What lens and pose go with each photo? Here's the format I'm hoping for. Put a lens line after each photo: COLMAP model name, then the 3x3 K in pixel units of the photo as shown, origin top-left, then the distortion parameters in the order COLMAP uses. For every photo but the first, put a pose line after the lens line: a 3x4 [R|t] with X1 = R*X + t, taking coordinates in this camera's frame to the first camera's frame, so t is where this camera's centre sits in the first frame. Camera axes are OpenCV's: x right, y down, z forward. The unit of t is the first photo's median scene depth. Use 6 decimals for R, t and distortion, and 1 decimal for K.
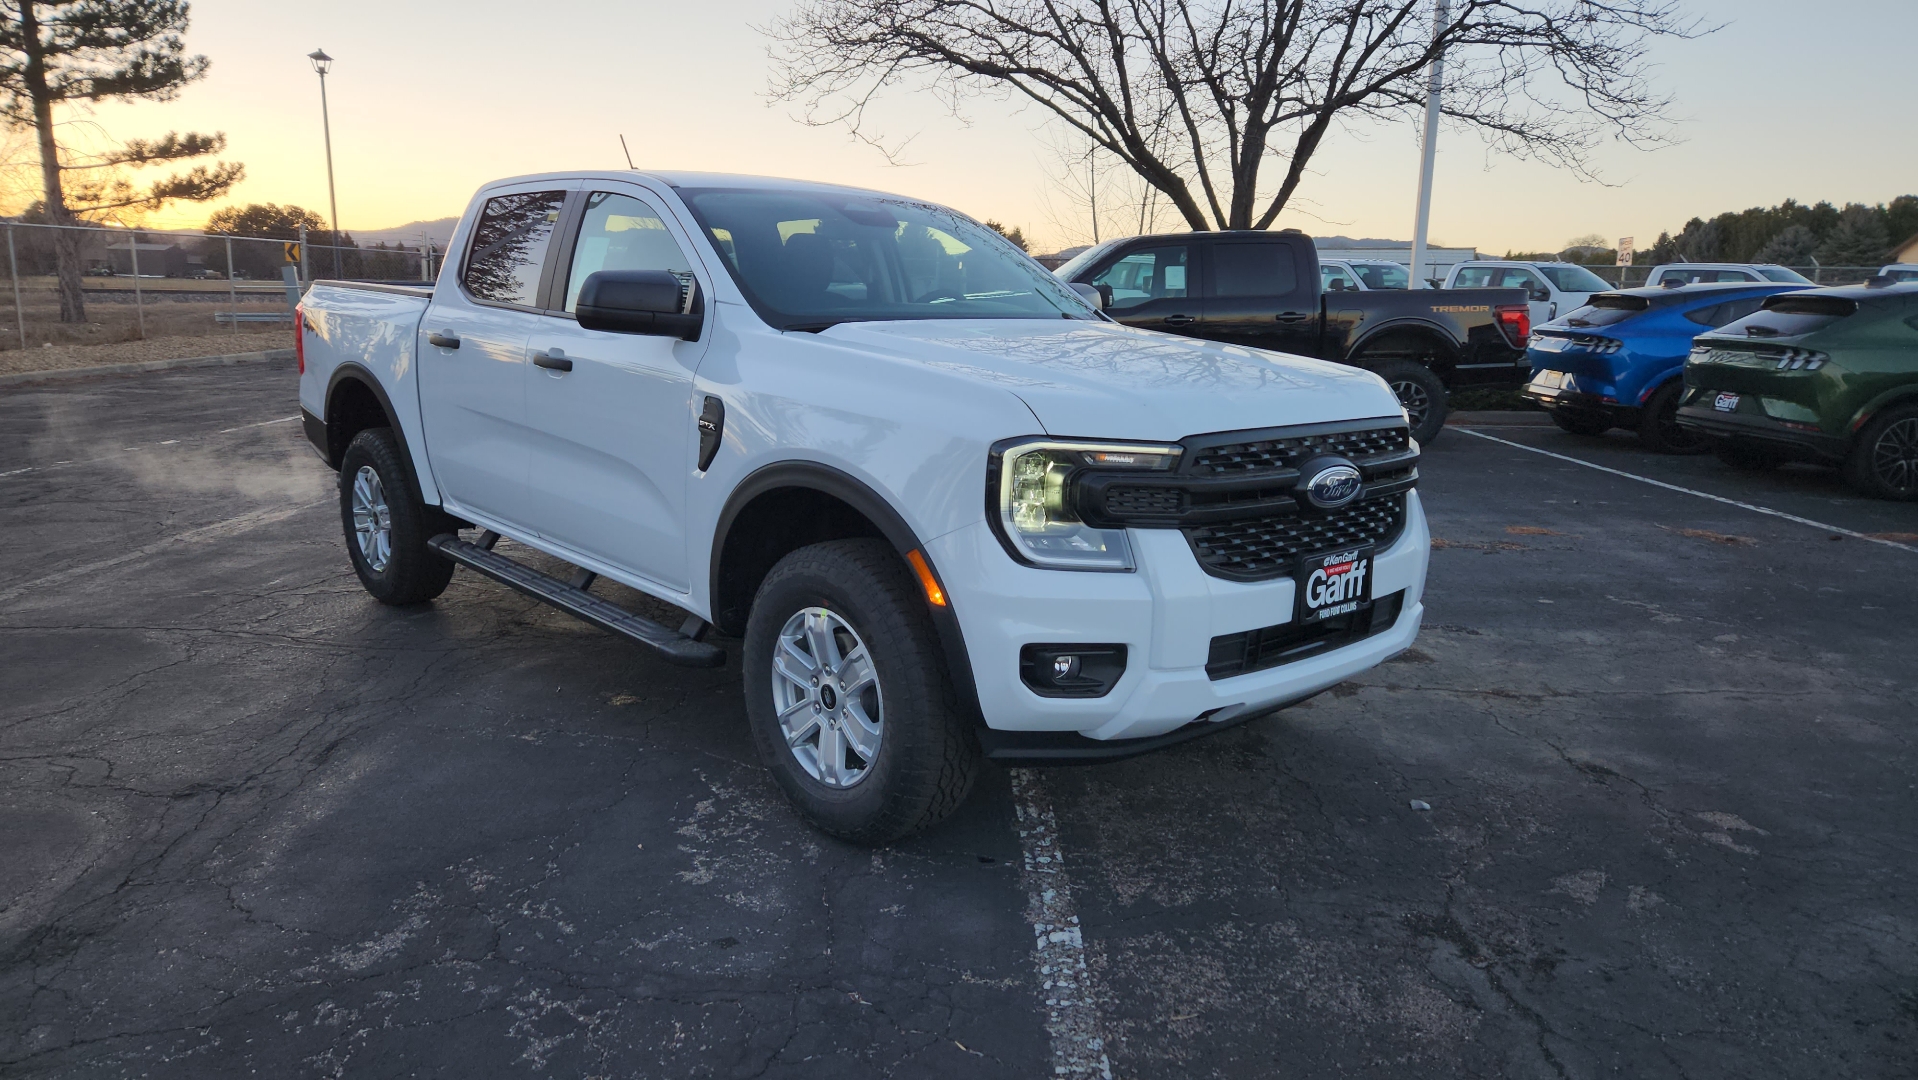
lens RADIAL K [[1274.9, 0, 938.1], [0, 1274.9, 547.0], [0, 0, 1]] dist [0.077899, -0.064815]
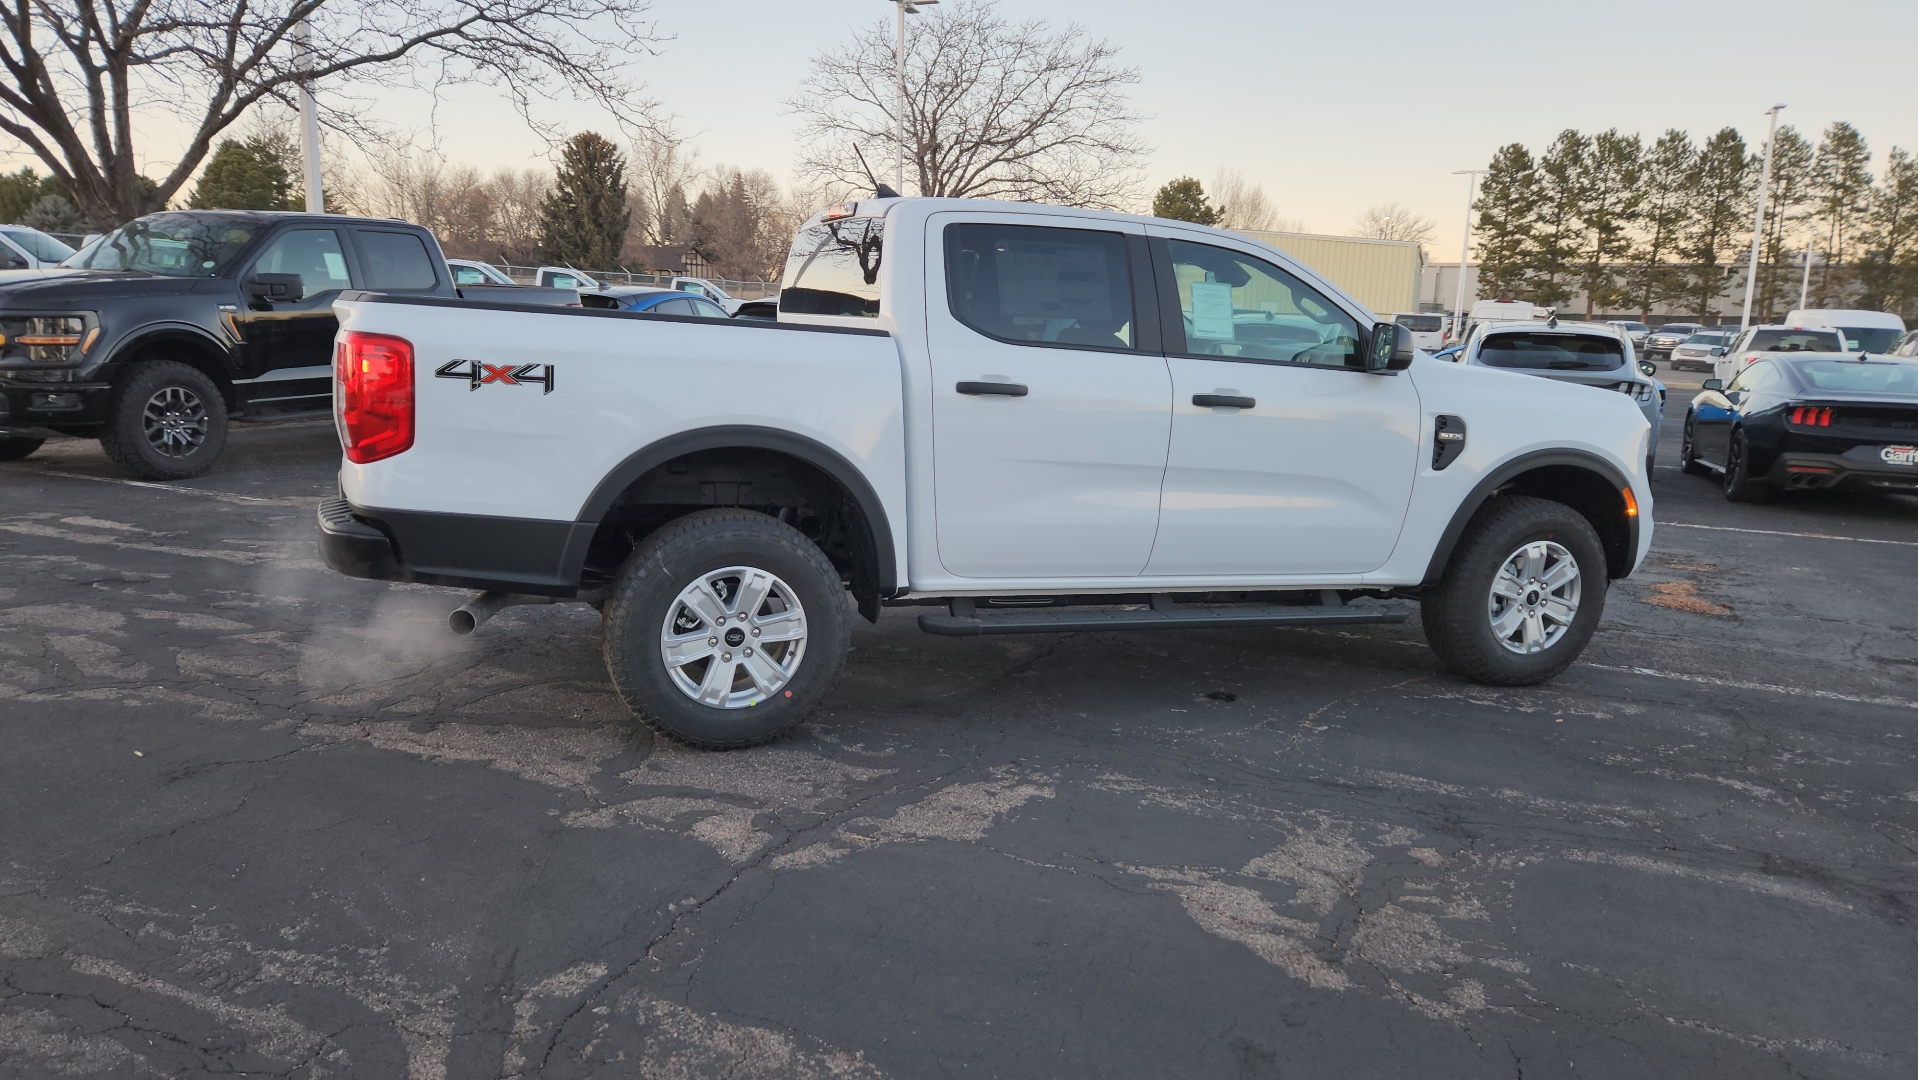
lens RADIAL K [[1271.3, 0, 925.2], [0, 1271.3, 564.8], [0, 0, 1]] dist [0.070244, -0.050629]
pose [[0.366623, -0.181285, 0.912537, -0.747565], [0.147229, 0.979778, 0.135492, -0.102471], [-0.918646, 0.084678, 0.385900, 0.447836]]
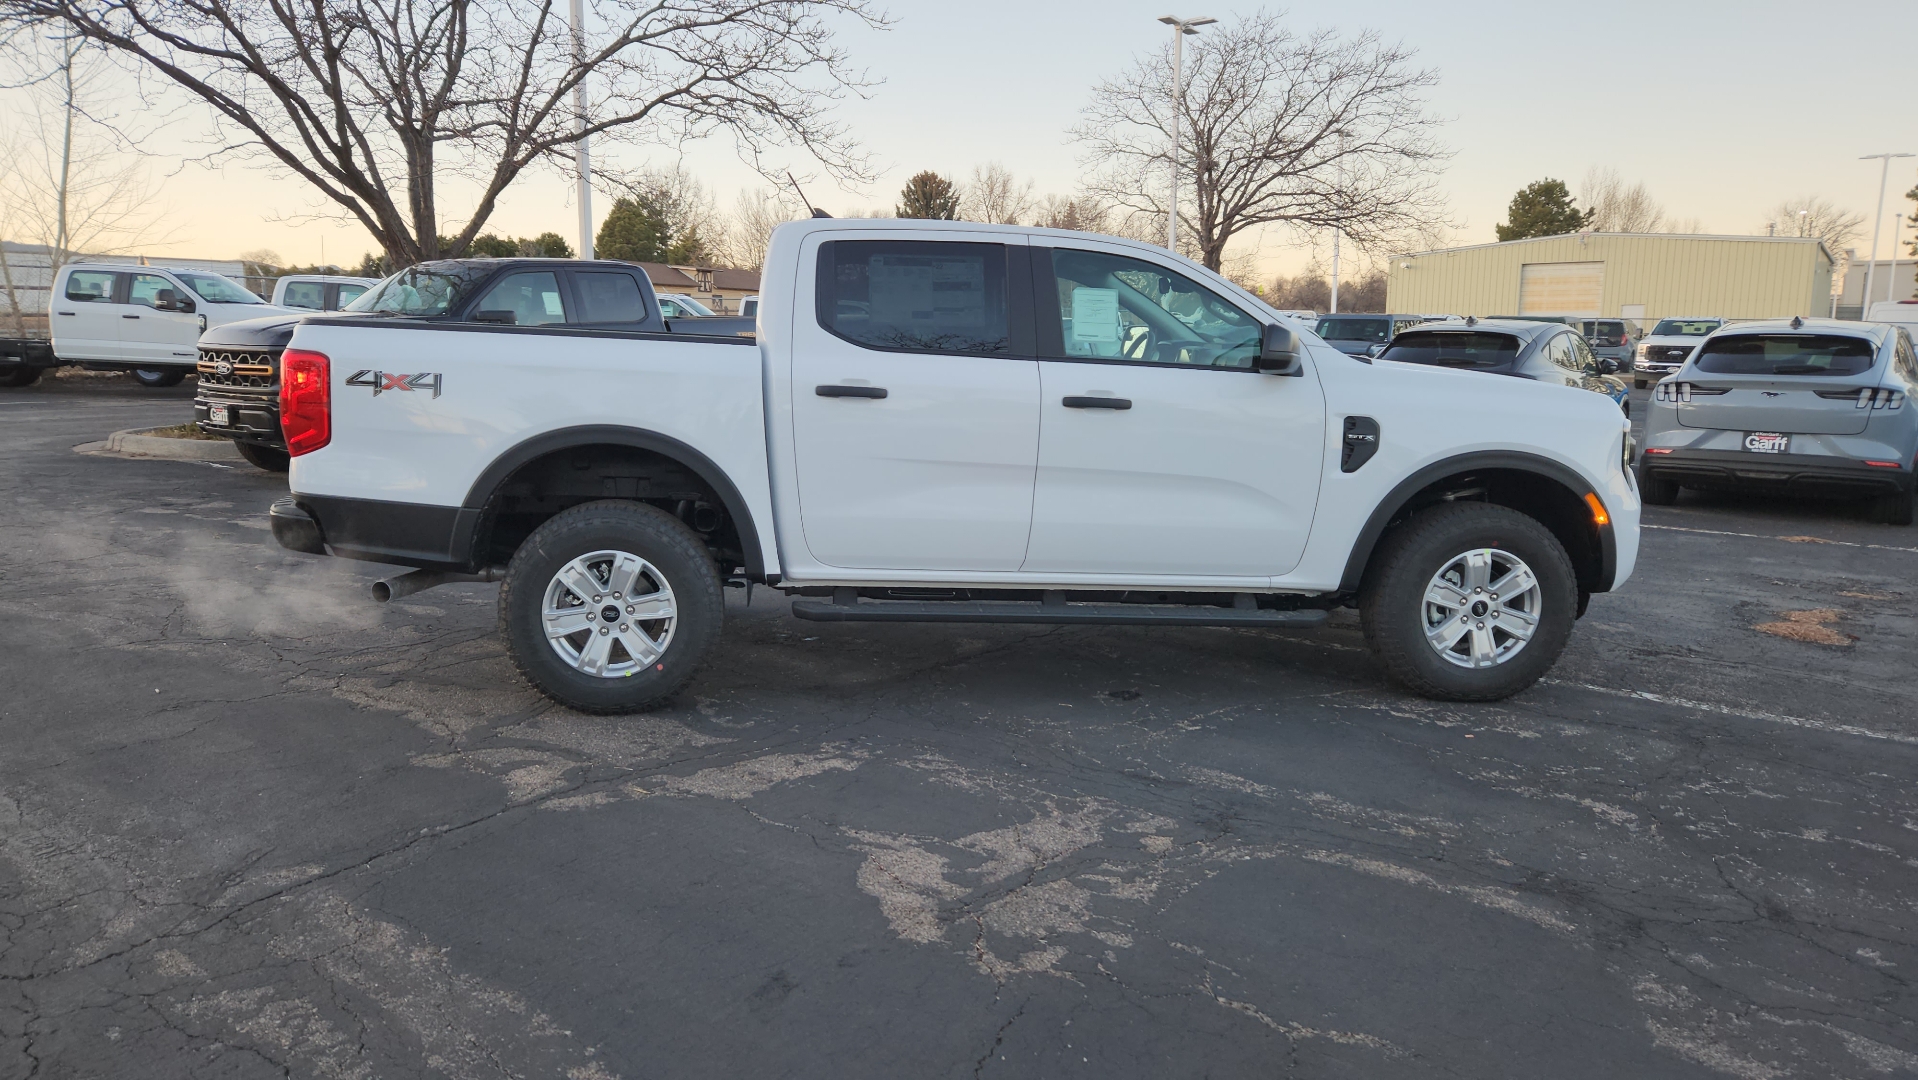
lens RADIAL K [[1274.9, 0, 938.1], [0, 1274.9, 547.0], [0, 0, 1]] dist [0.077899, -0.064815]
pose [[0.588590, -0.142118, 0.795842, -0.682552], [0.150951, 0.986434, 0.064512, -0.060262], [-0.794214, 0.082162, 0.602058, 0.248011]]
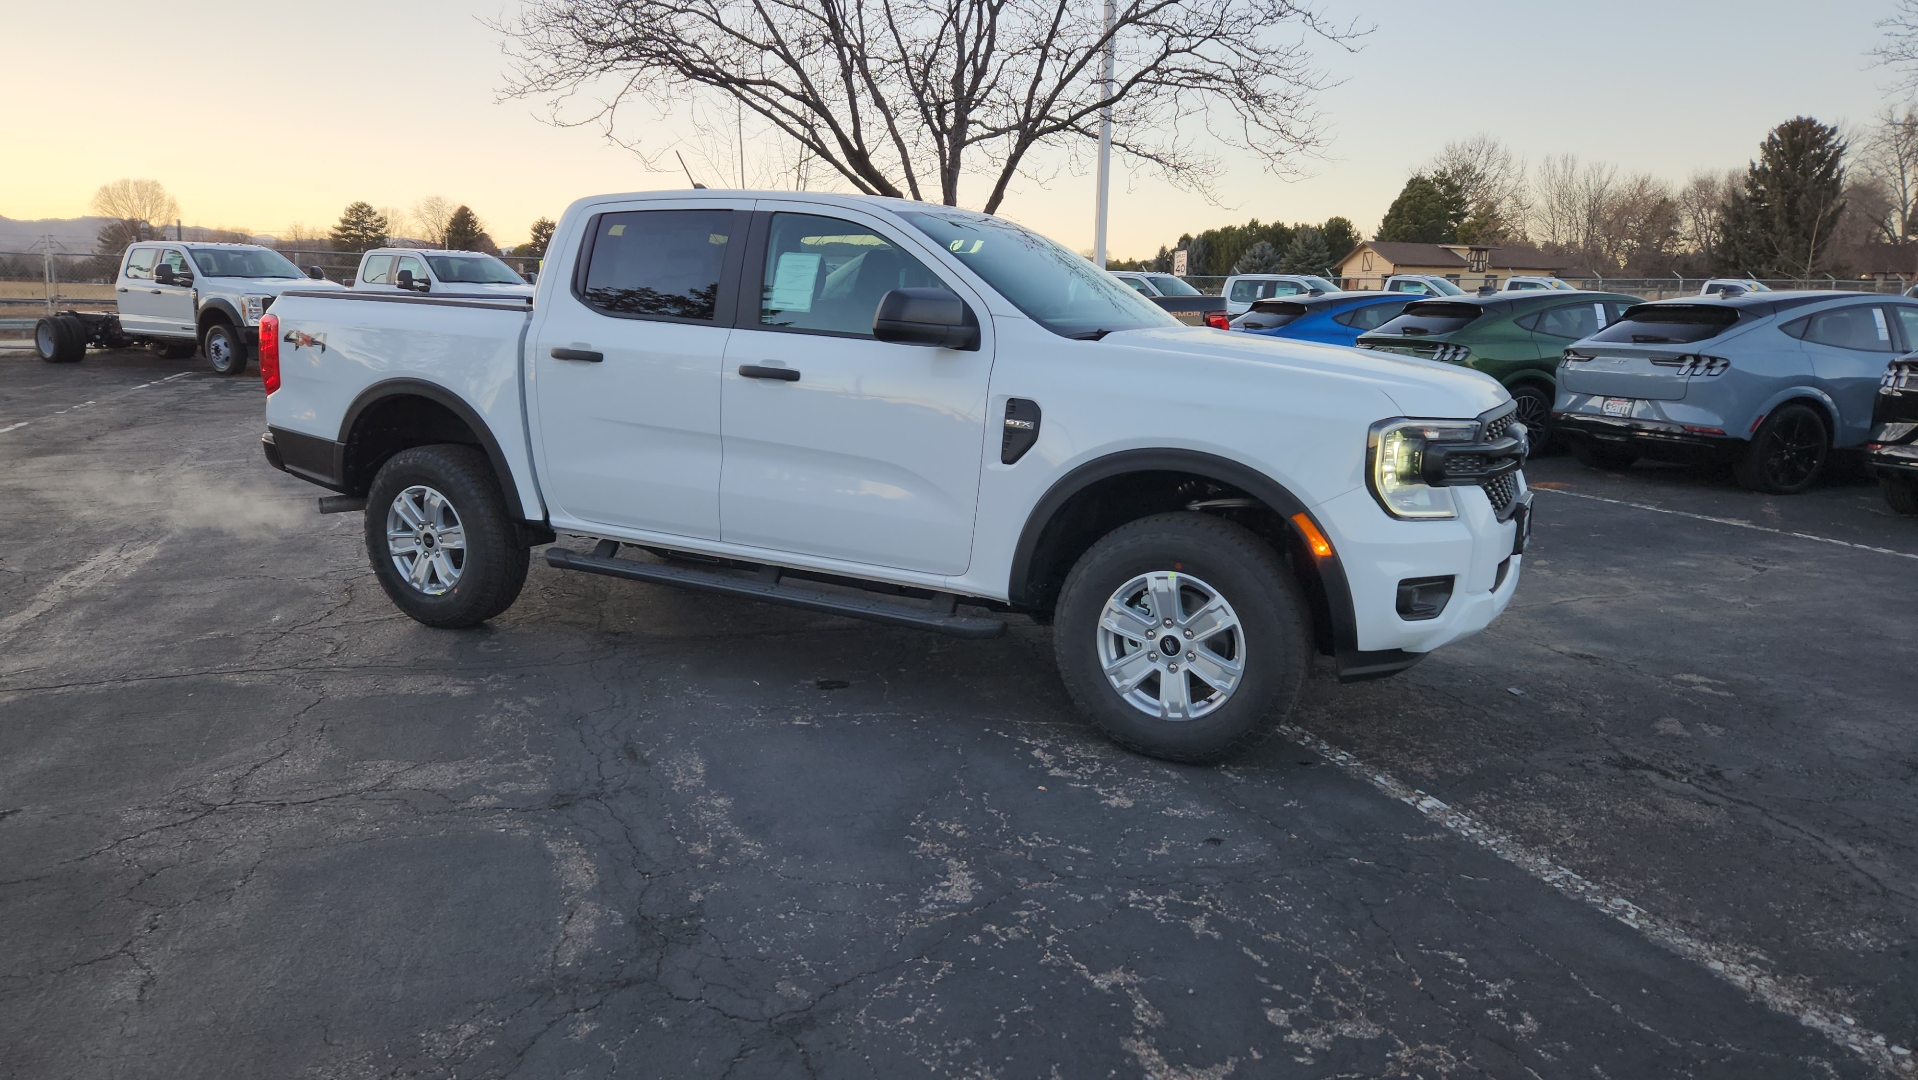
lens RADIAL K [[1274.9, 0, 938.1], [0, 1274.9, 547.0], [0, 0, 1]] dist [0.077899, -0.064815]
pose [[0.940294, -0.066213, 0.333862, -0.284296], [0.066804, 0.997719, 0.009727, -0.000104], [-0.333744, 0.013157, 0.942572, -0.021397]]
